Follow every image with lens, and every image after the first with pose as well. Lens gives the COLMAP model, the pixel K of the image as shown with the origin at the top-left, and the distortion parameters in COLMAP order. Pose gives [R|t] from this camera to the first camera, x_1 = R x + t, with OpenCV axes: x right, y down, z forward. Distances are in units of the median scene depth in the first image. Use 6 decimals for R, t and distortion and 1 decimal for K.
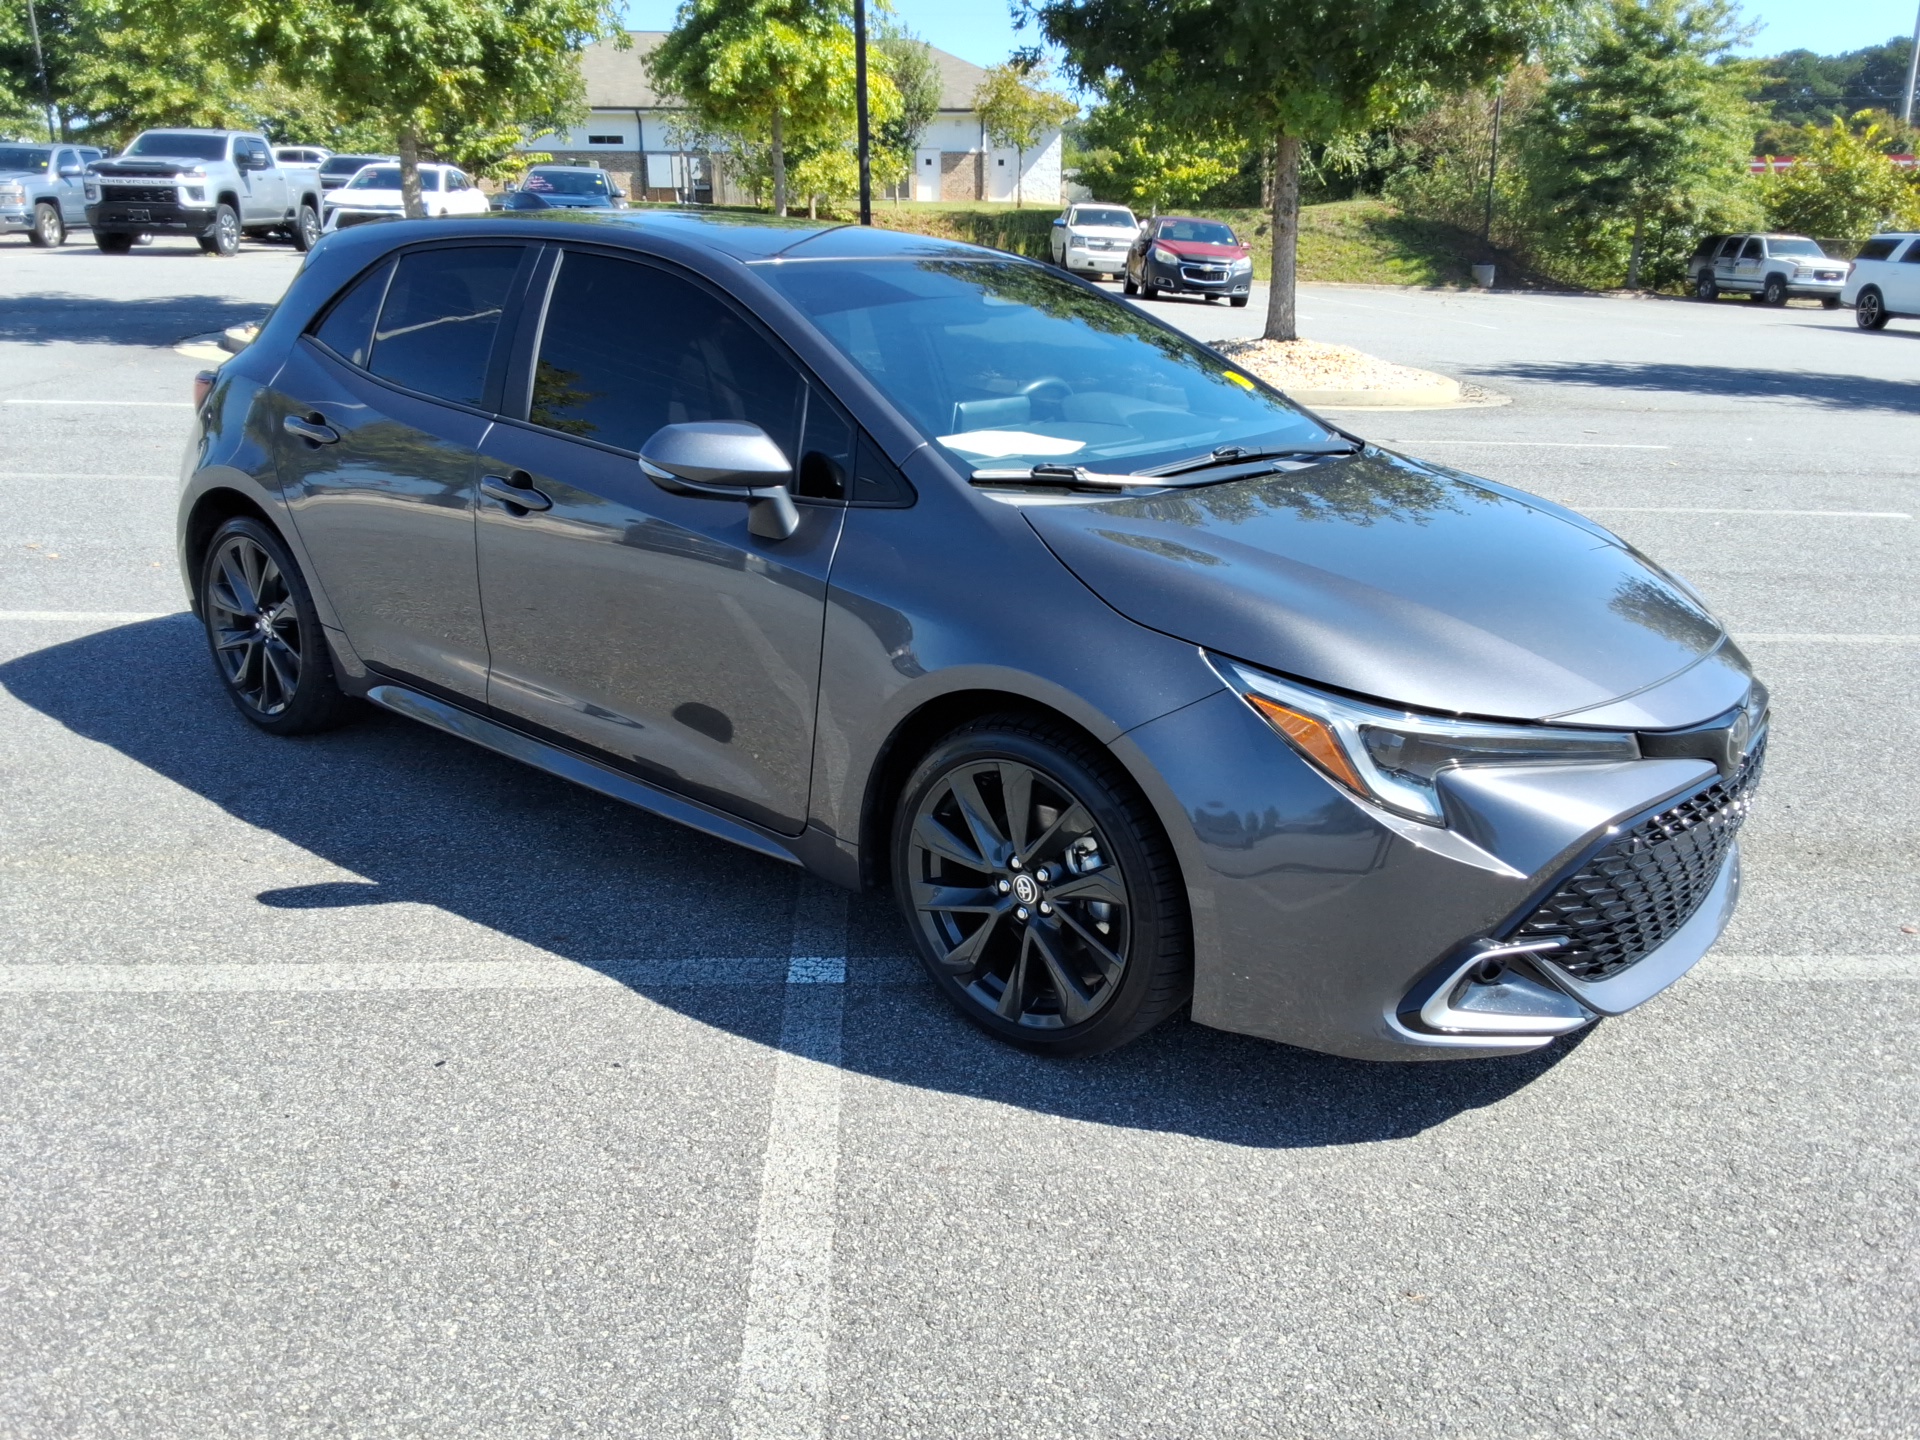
lens RADIAL K [[1558.3, 0, 963.6], [0, 1558.3, 728.6], [0, 0, 1]] dist [0.087248, -0.130946]
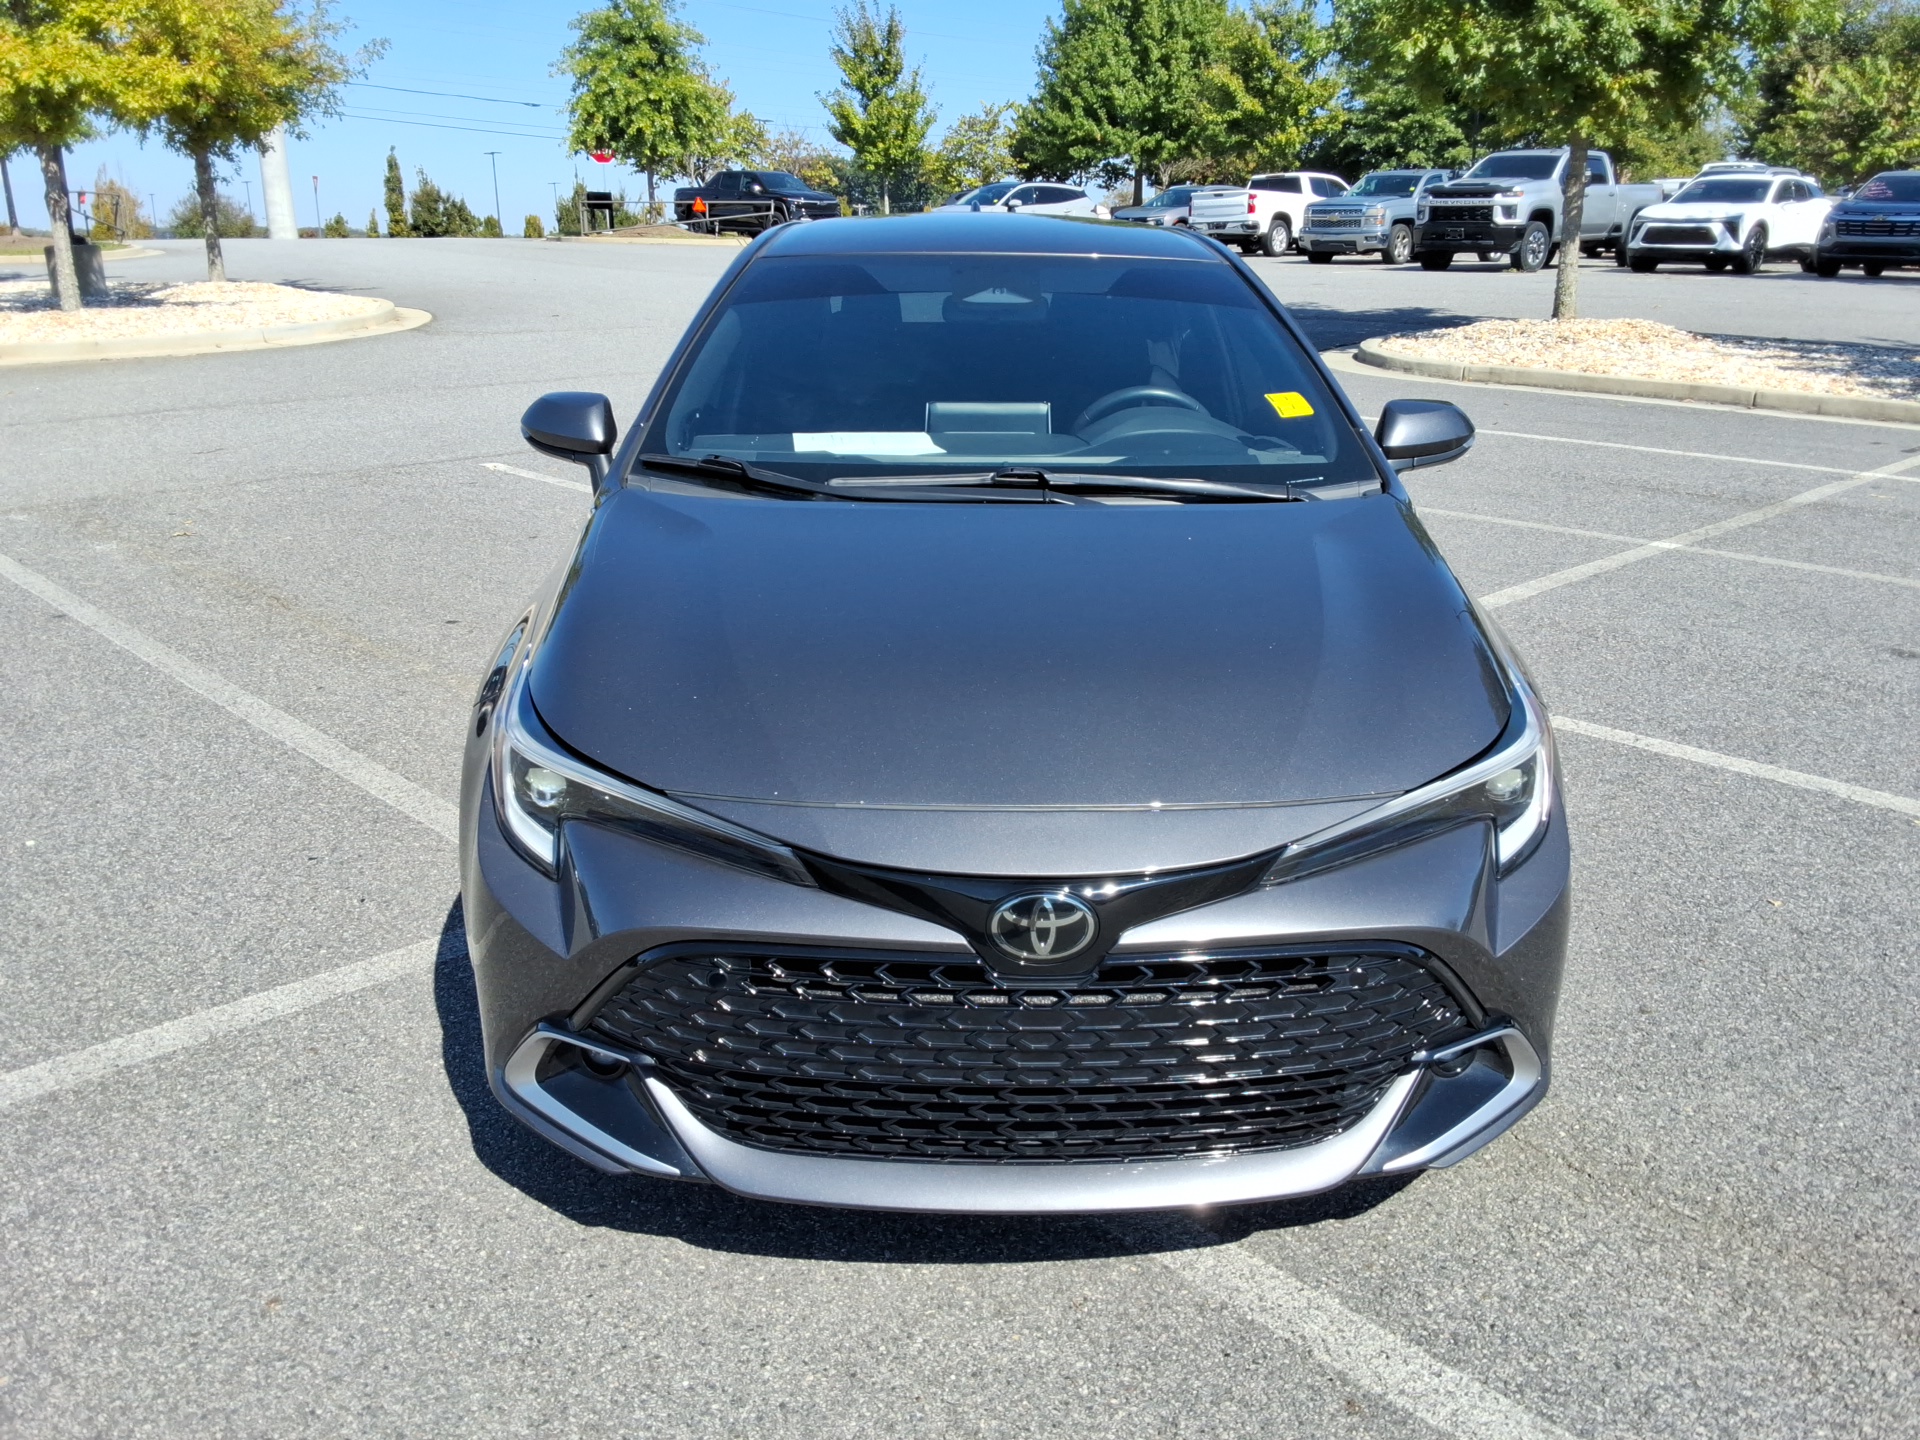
lens RADIAL K [[1558.3, 0, 966.6], [0, 1558.3, 715.2], [0, 0, 1]] dist [0.087248, -0.130946]
pose [[0.643371, 0.211012, -0.735899, 0.205986], [-0.224694, 0.970975, 0.081975, -0.028721], [0.731837, 0.112612, 0.672111, 0.106722]]
